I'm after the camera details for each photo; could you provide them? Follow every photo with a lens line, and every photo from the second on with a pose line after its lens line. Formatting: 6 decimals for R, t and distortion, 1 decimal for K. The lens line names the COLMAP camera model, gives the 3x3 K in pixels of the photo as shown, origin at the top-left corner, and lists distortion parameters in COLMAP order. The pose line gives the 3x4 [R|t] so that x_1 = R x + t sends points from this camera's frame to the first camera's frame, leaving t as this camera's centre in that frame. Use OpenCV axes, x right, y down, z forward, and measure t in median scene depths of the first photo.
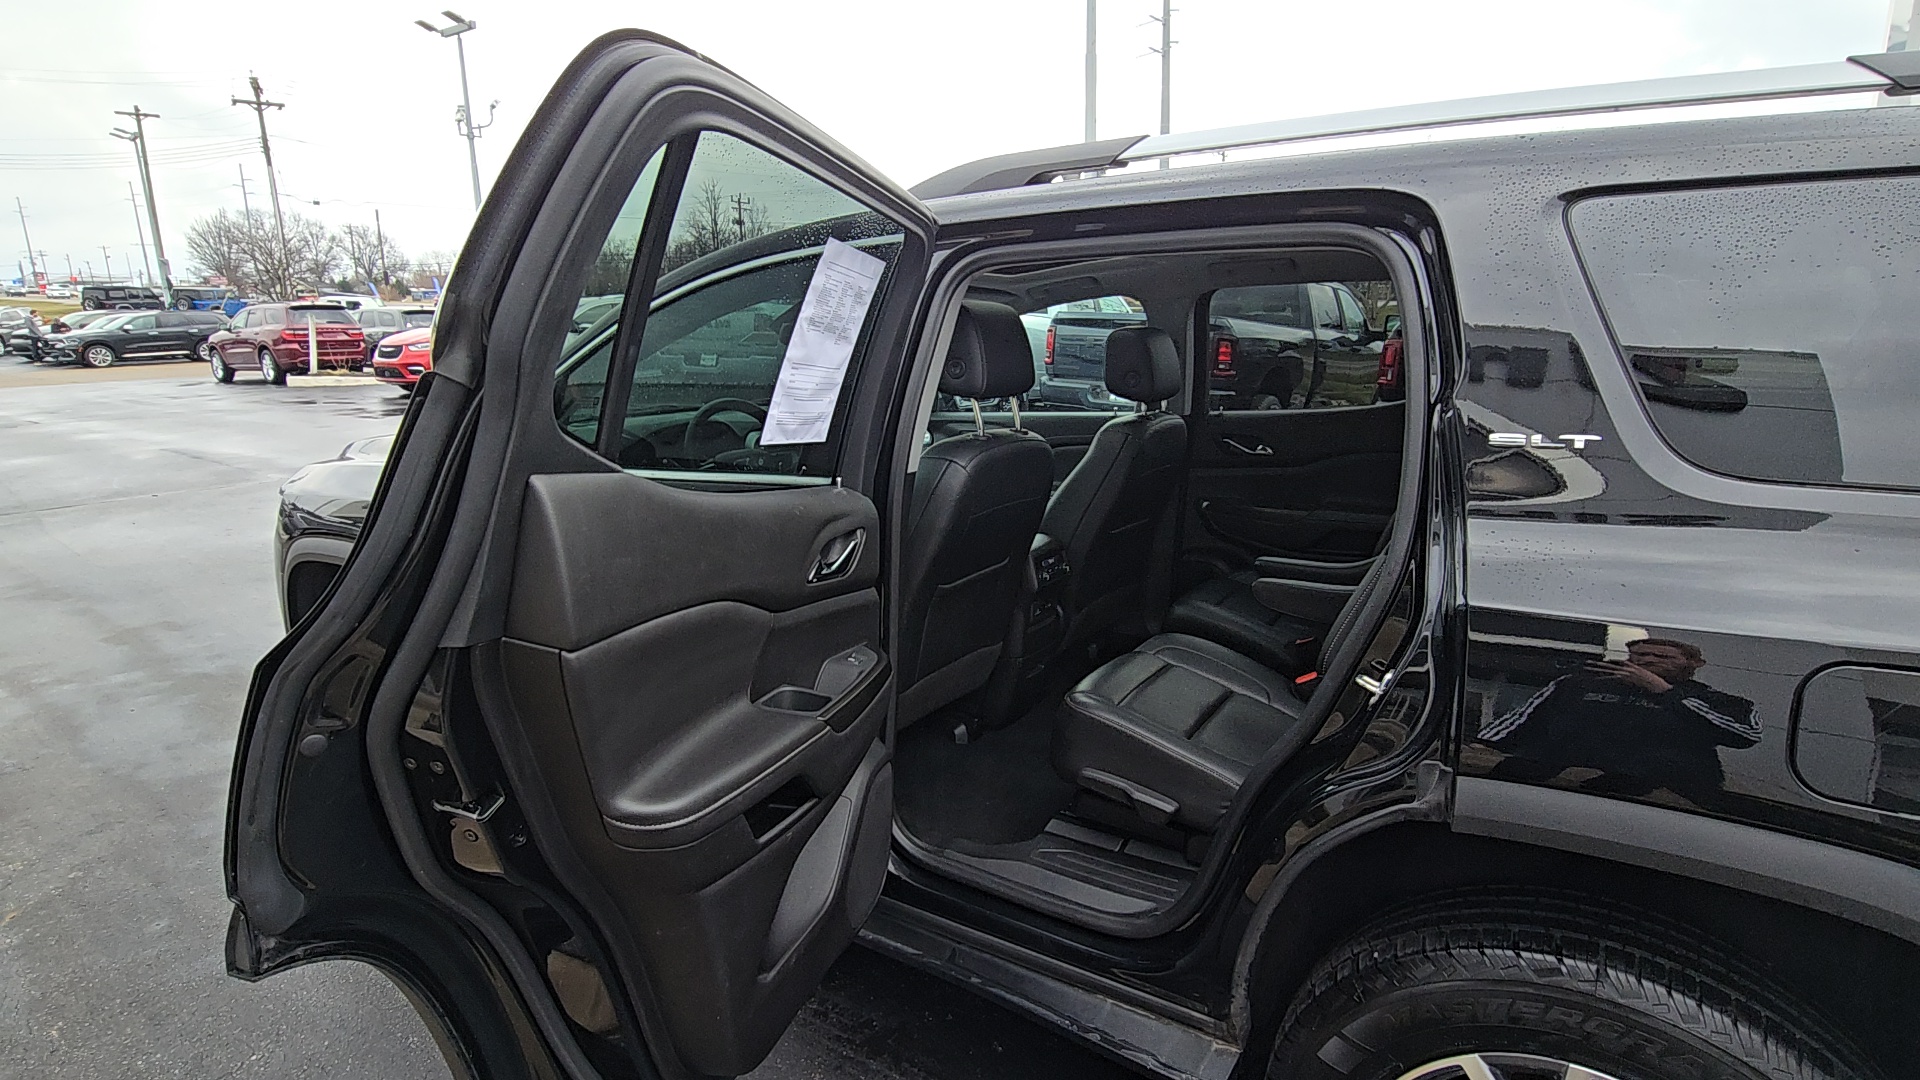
lens RADIAL K [[968.4, 0, 953.3], [0, 968.4, 550.2], [0, 0, 1]] dist [-0.001251, -0.001236]
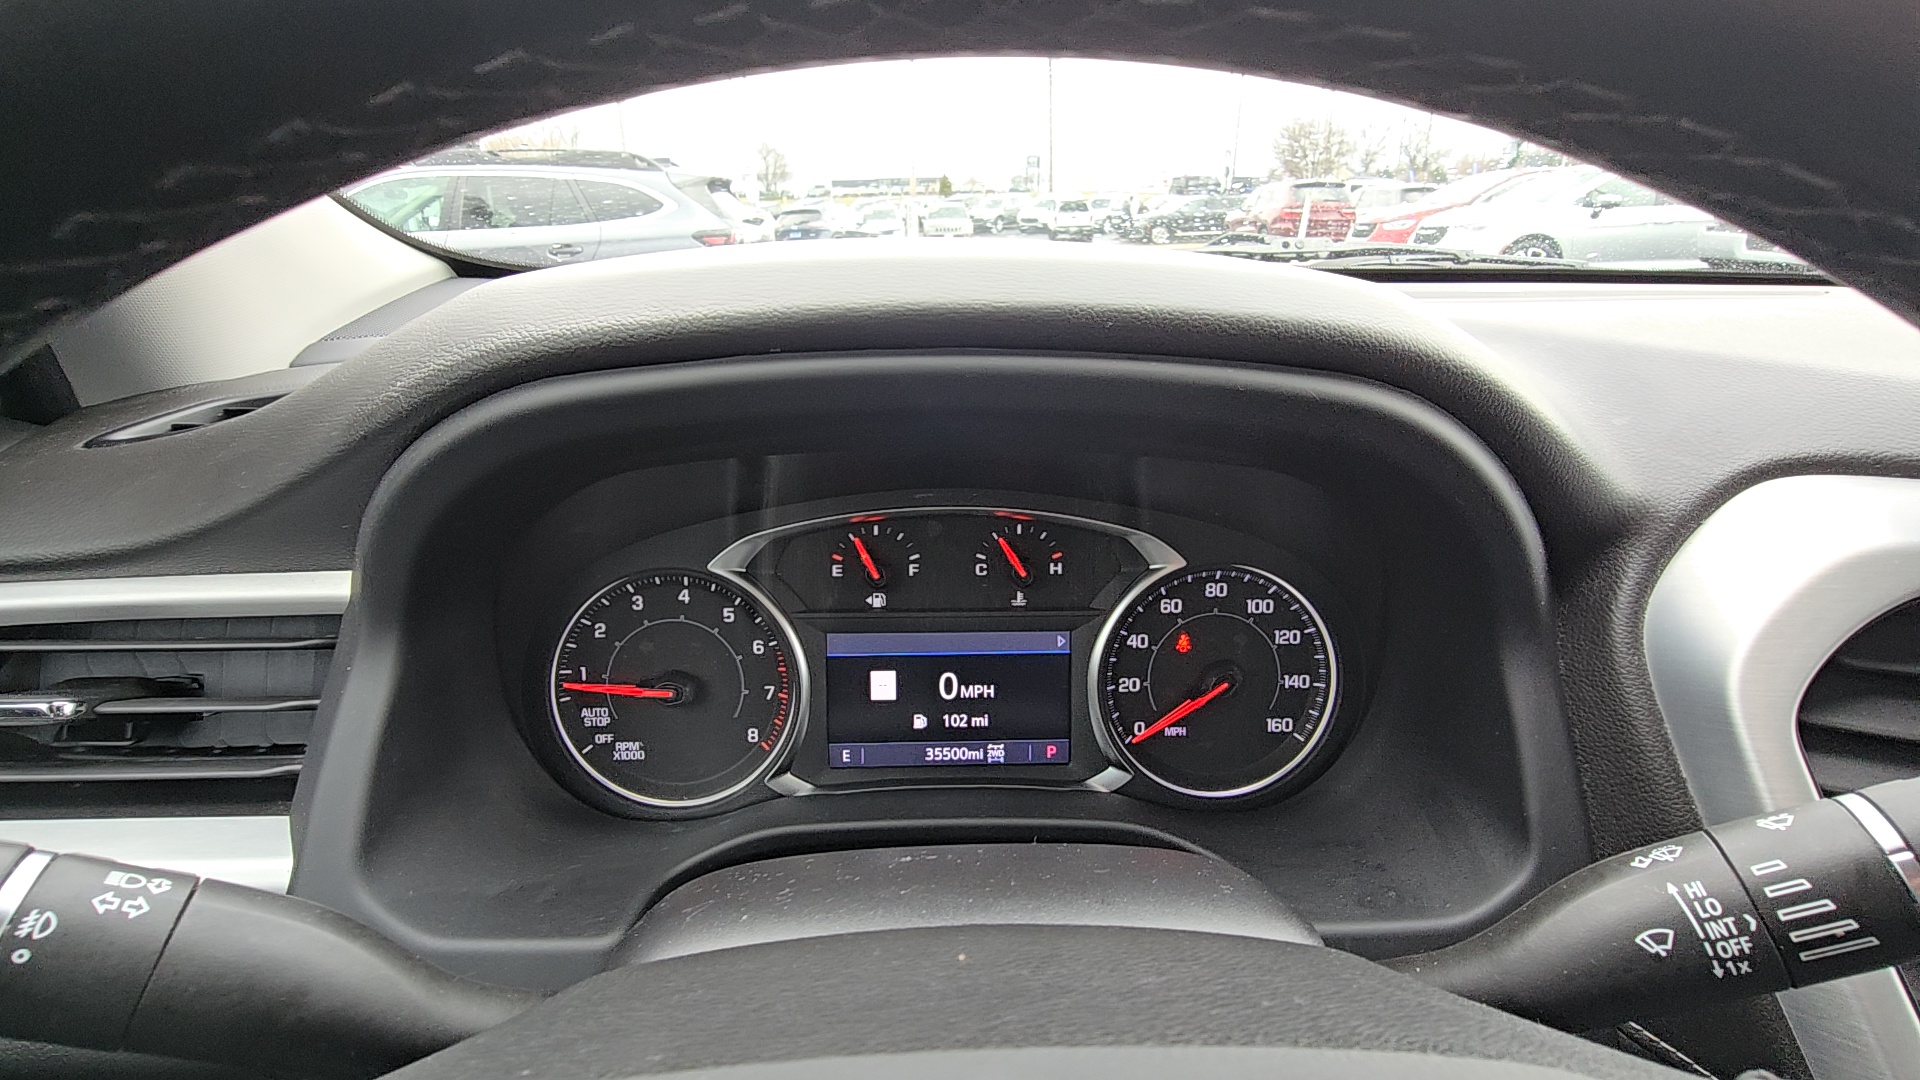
lens RADIAL K [[968.4, 0, 953.3], [0, 968.4, 550.2], [0, 0, 1]] dist [-0.001251, -0.001236]
pose [[0.586243, 0.269669, -0.763936, -0.027284], [-0.188667, 0.962491, 0.194977, -0.016042], [0.787860, 0.029825, 0.615131, 0.114465]]
